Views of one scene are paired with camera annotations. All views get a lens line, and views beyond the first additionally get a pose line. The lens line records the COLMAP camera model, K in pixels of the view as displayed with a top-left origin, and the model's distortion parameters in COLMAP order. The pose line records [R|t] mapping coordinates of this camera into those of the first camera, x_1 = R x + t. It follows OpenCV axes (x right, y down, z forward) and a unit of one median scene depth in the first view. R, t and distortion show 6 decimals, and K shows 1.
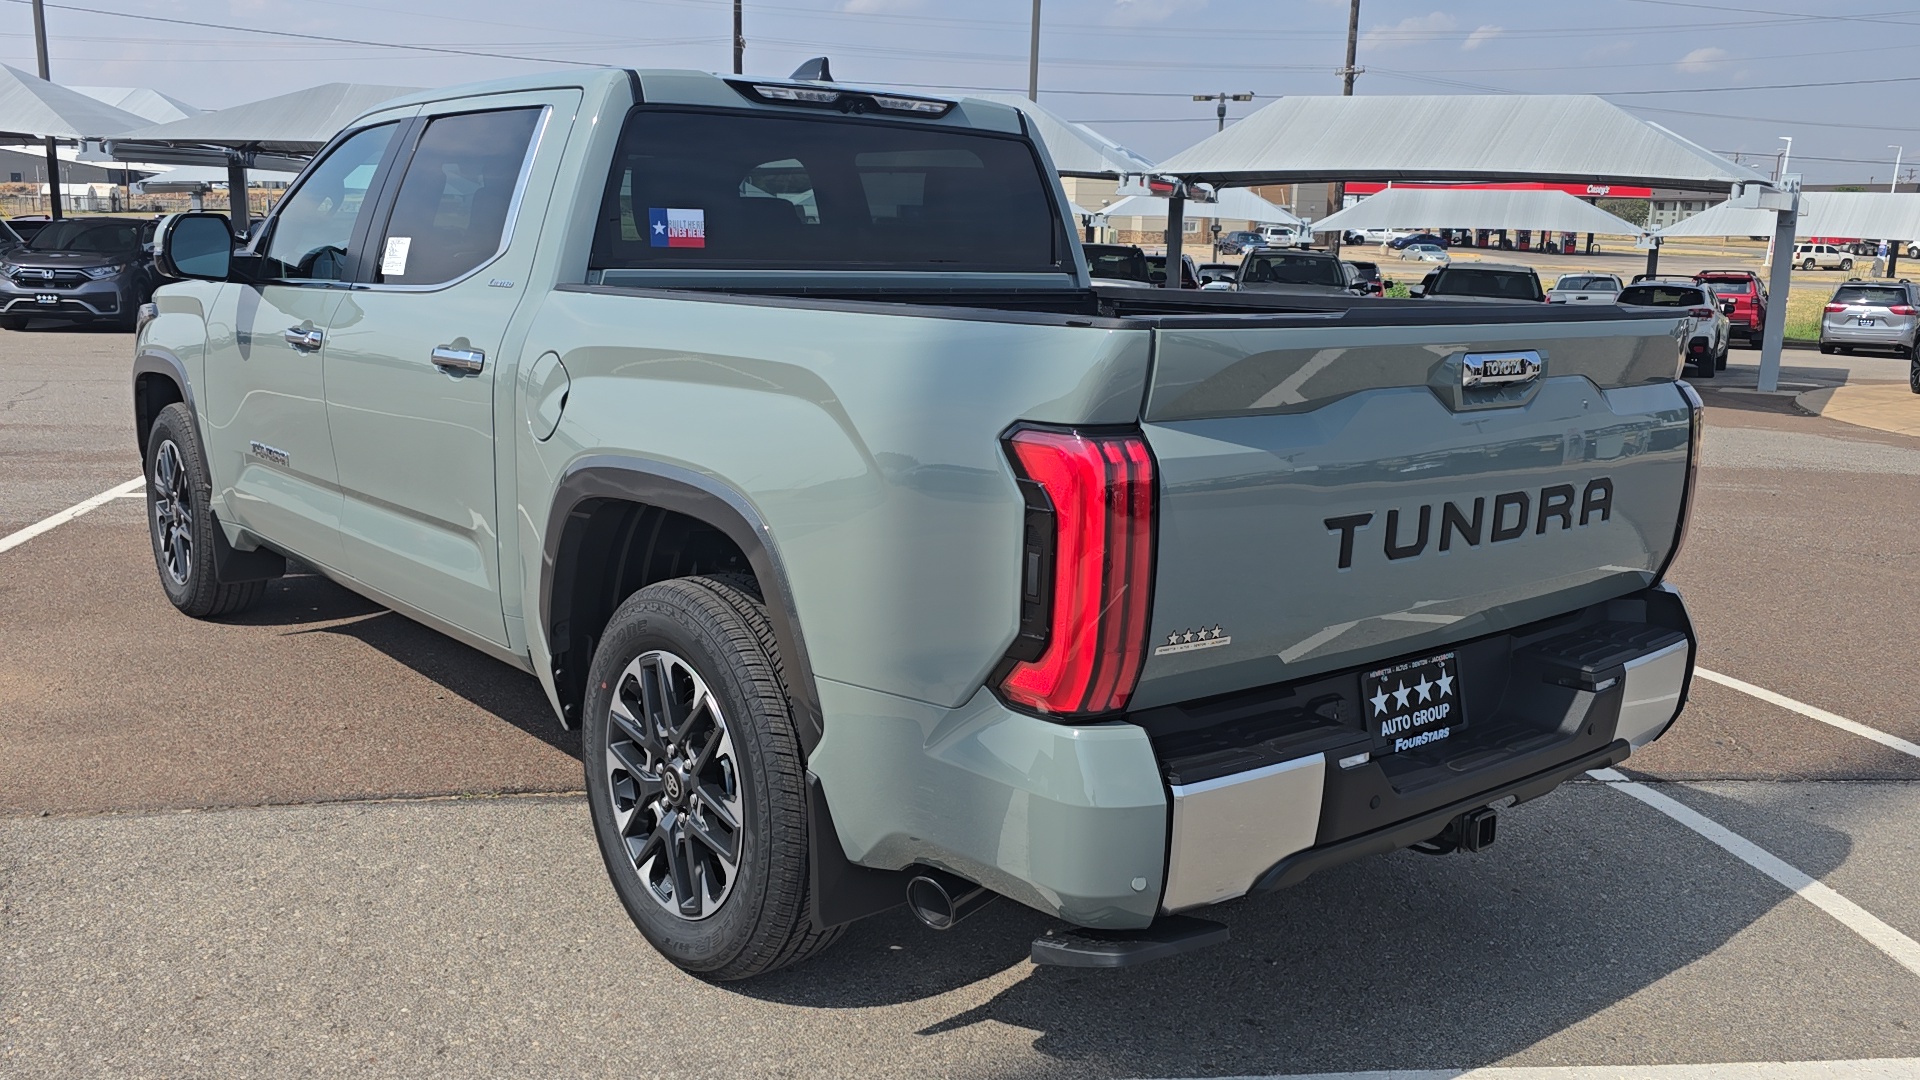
lens RADIAL K [[1603.1, 0, 960.0], [0, 1603.1, 540.0], [0, 0, 1]] dist [-0.004657, 0.009070]
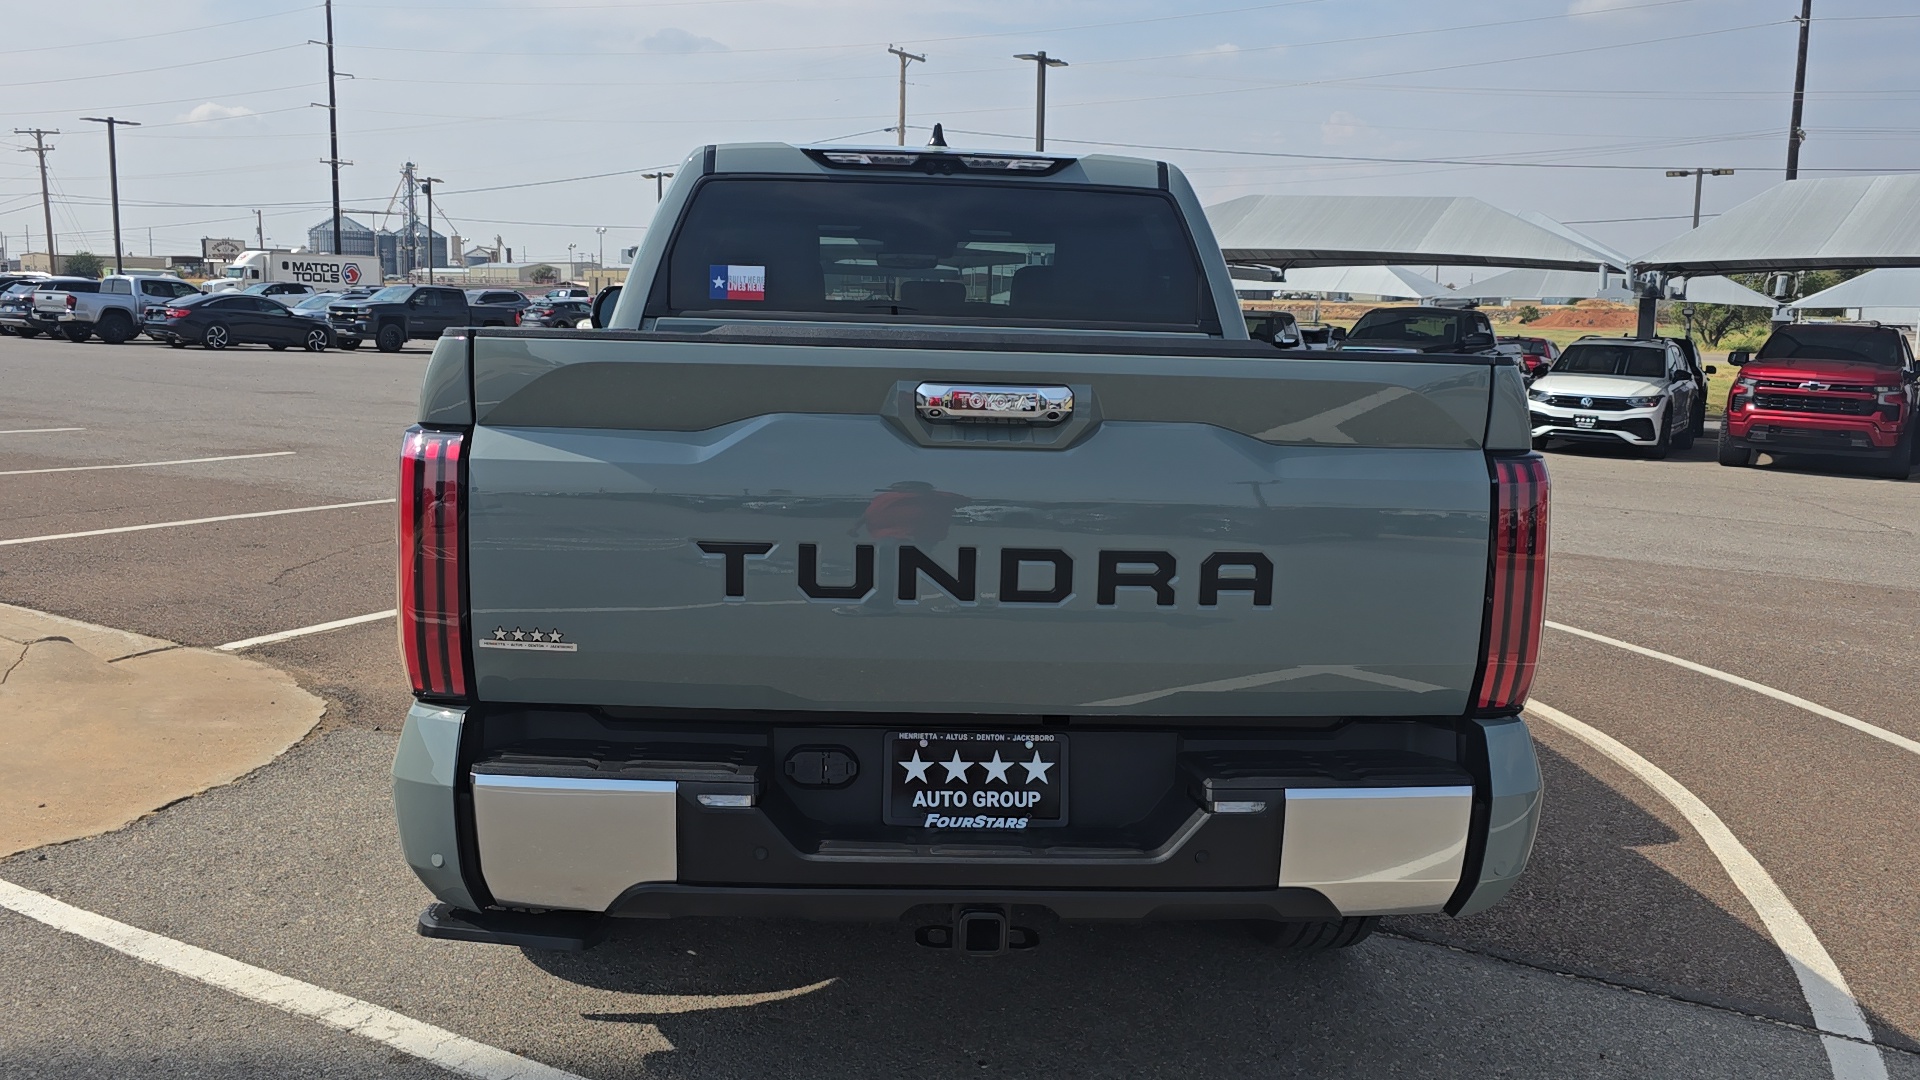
lens RADIAL K [[1603.1, 0, 960.0], [0, 1603.1, 540.0], [0, 0, 1]] dist [-0.004657, 0.009070]
pose [[0.806012, 0.079626, -0.586519, 0.781605], [-0.119736, 0.992358, -0.029822, -0.003033], [0.579662, 0.094265, 0.809386, 0.260187]]
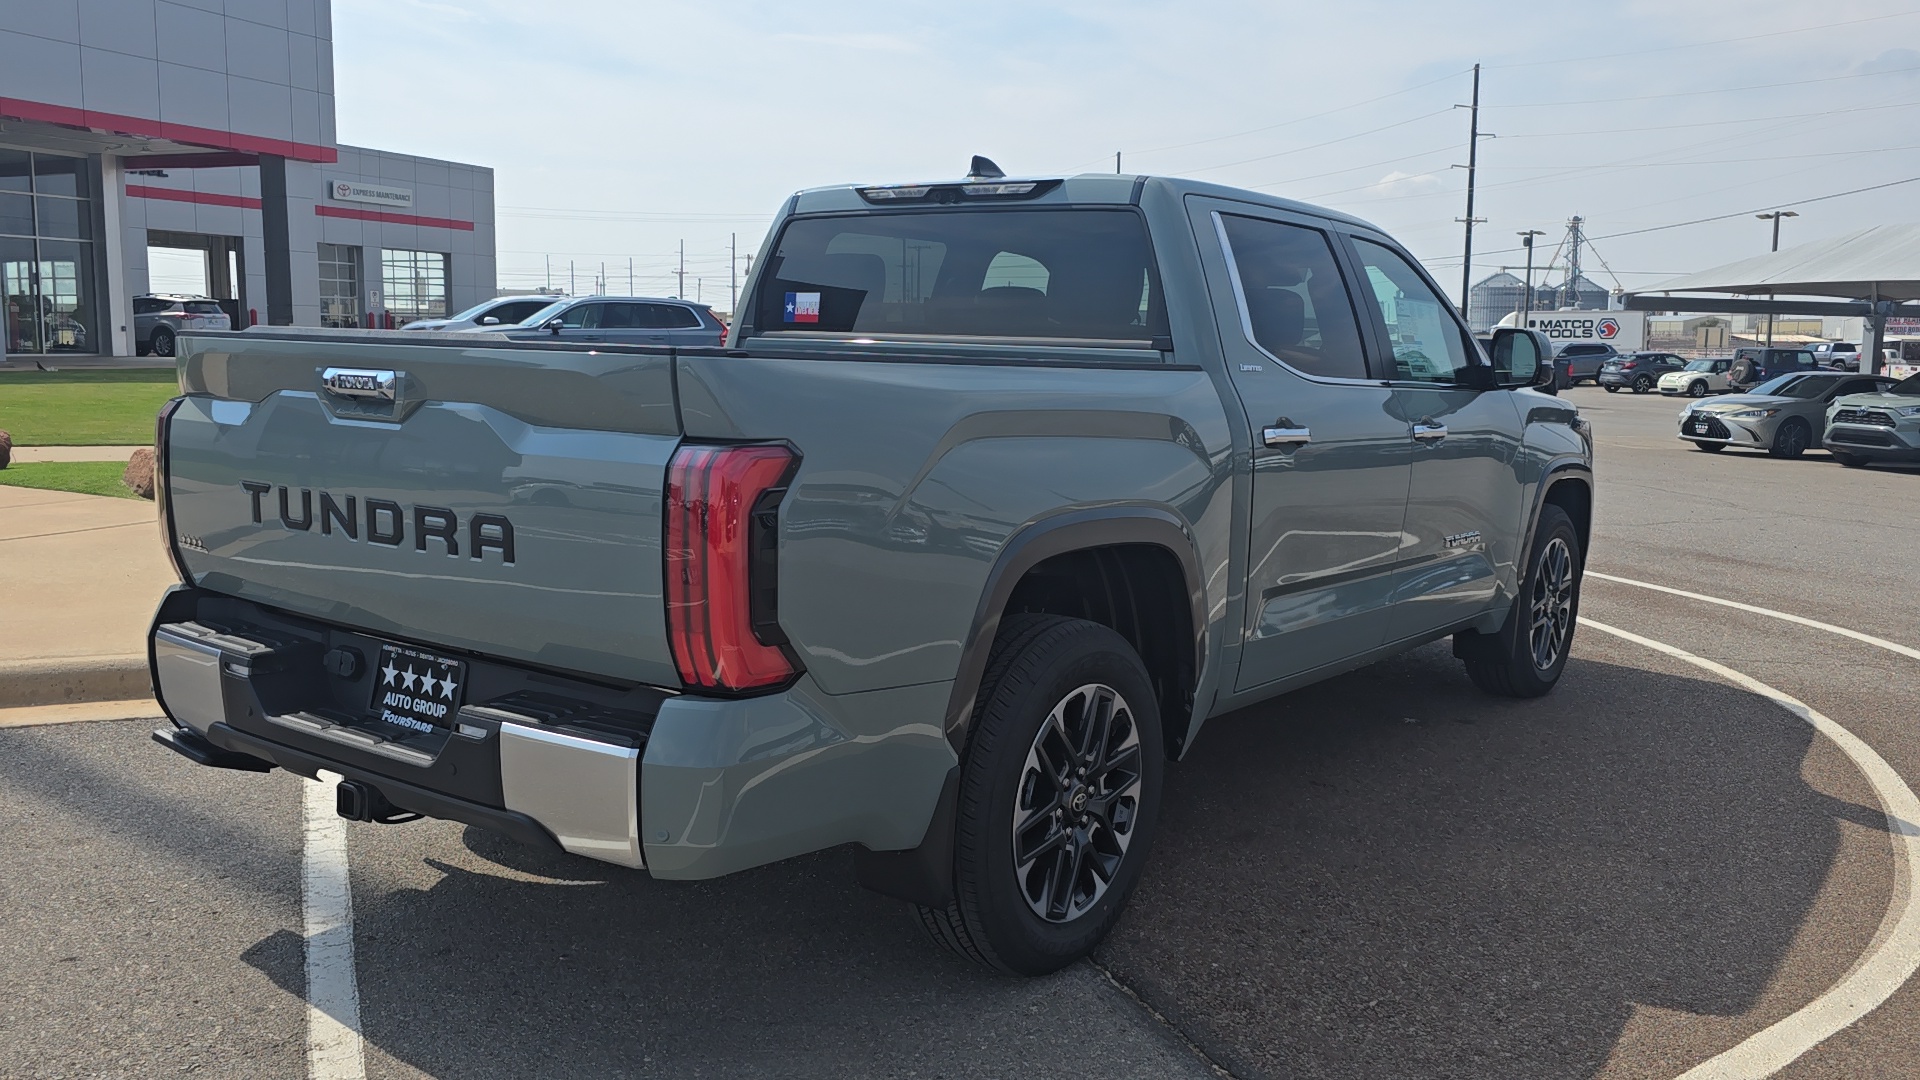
lens RADIAL K [[1602.4, 0, 954.2], [0, 1602.4, 535.2], [0, 0, 1]] dist [0.005124, 0.000404]
pose [[0.237748, 0.098800, -0.966289, 1.422014], [-0.202563, 0.977984, 0.050156, -0.132750], [0.949971, 0.183810, 0.252527, 1.045762]]
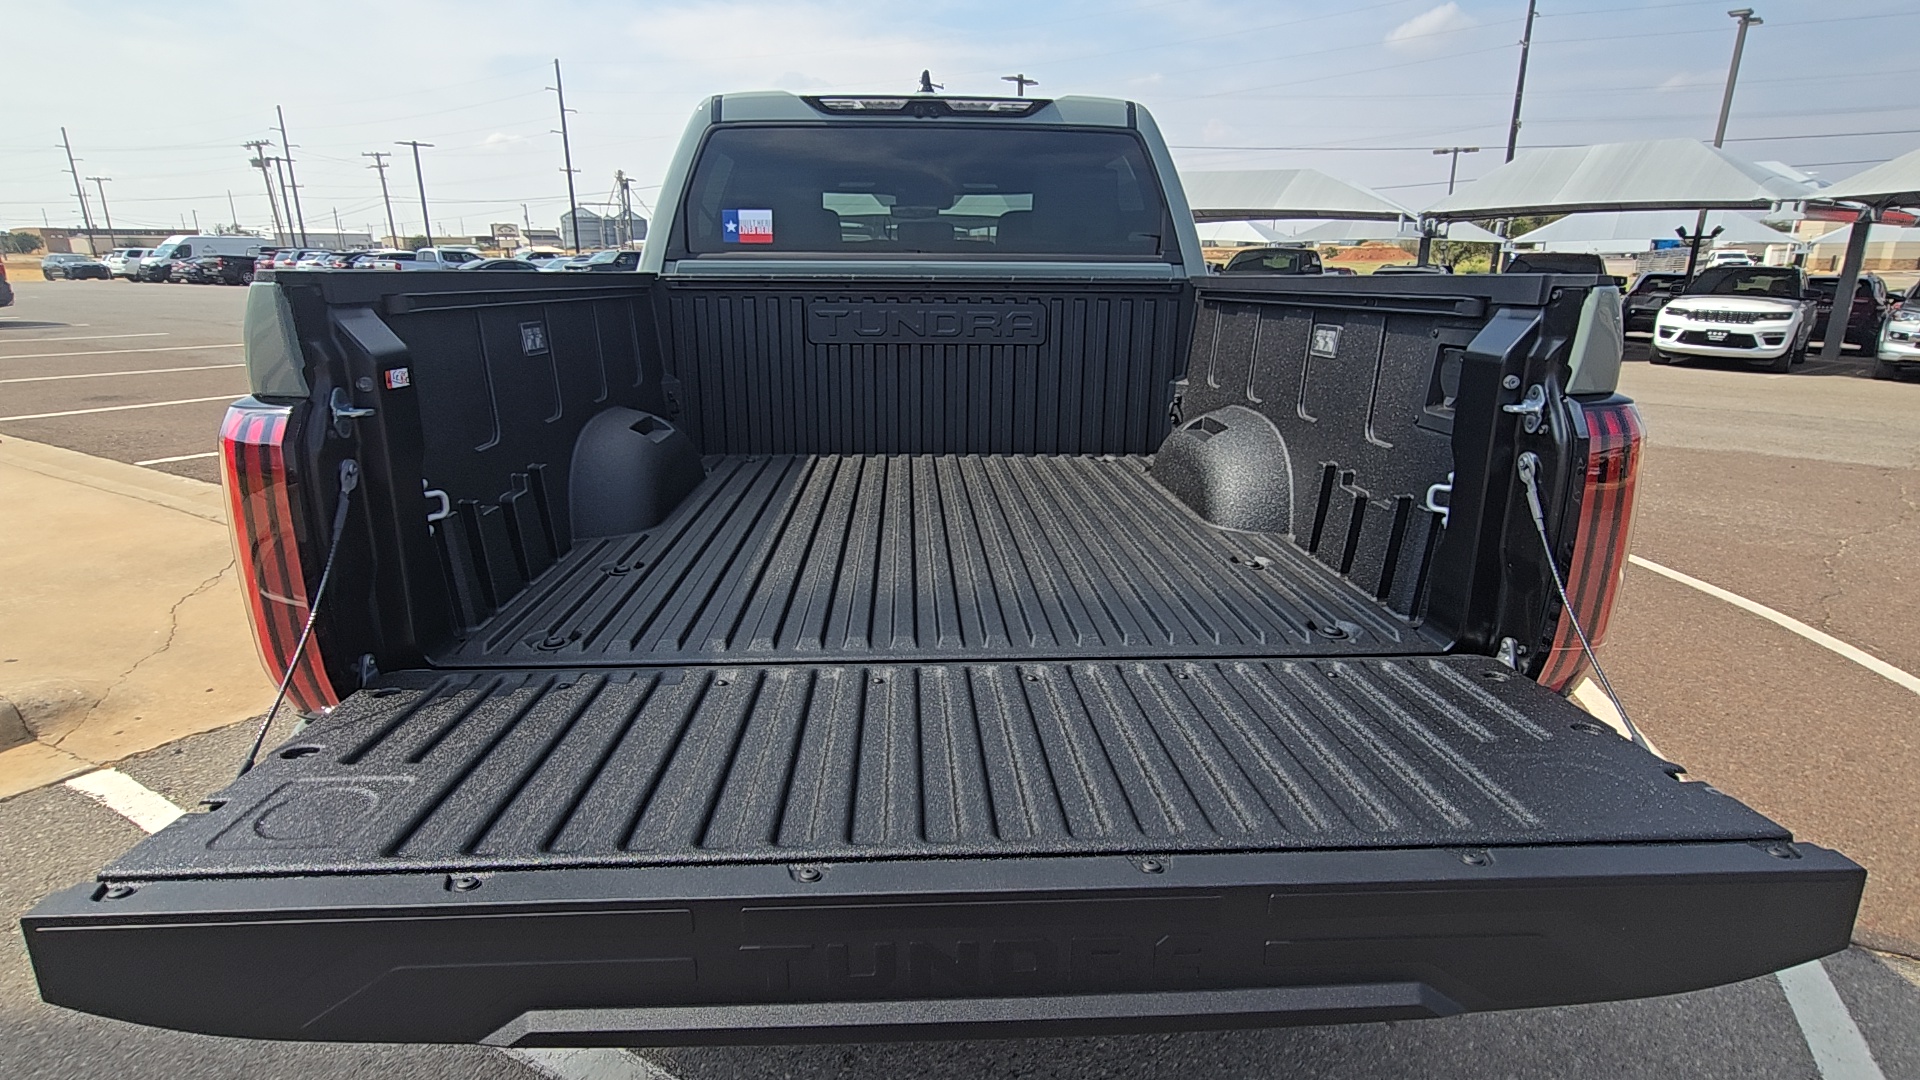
lens RADIAL K [[981.5, 0, 957.1], [0, 981.5, 587.3], [0, 0, 1]] dist [-0.000920, 0.000037]
pose [[0.798565, 0.168360, -0.577883, 0.555691], [-0.098040, 0.983646, 0.151095, -0.064408], [0.593871, -0.064003, 0.802011, 0.596377]]
